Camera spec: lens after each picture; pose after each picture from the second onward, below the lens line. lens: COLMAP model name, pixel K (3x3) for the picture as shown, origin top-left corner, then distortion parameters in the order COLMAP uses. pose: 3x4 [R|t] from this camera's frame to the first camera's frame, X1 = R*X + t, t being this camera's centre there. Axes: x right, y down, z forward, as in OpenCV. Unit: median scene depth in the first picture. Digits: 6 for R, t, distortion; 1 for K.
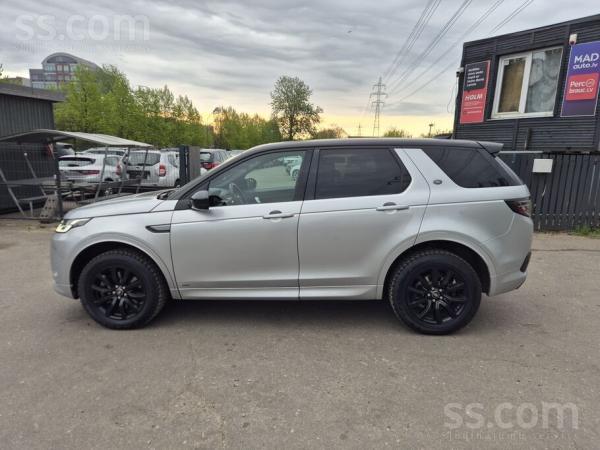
lens RADIAL K [[457.1, 0, 305.7], [0, 457.1, 223.5], [0, 0, 1]] dist [0.071529, -0.094750]
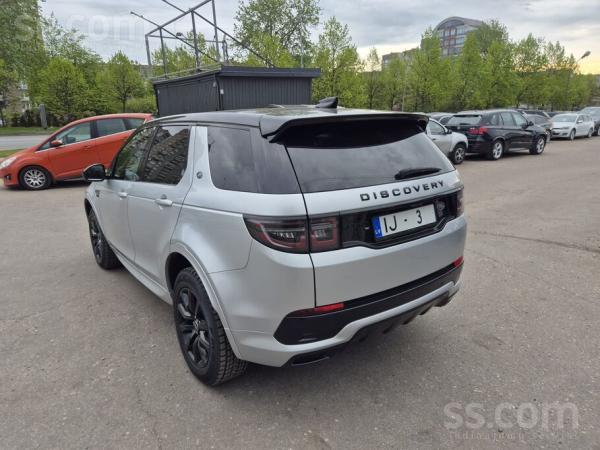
lens RADIAL K [[457.1, 0, 305.7], [0, 457.1, 223.5], [0, 0, 1]] dist [0.071529, -0.094750]
pose [[0.569169, 0.160730, -0.806358, 0.193232], [-0.089752, 0.986992, 0.133384, -0.025079], [0.817307, -0.003546, 0.576191, 0.144733]]
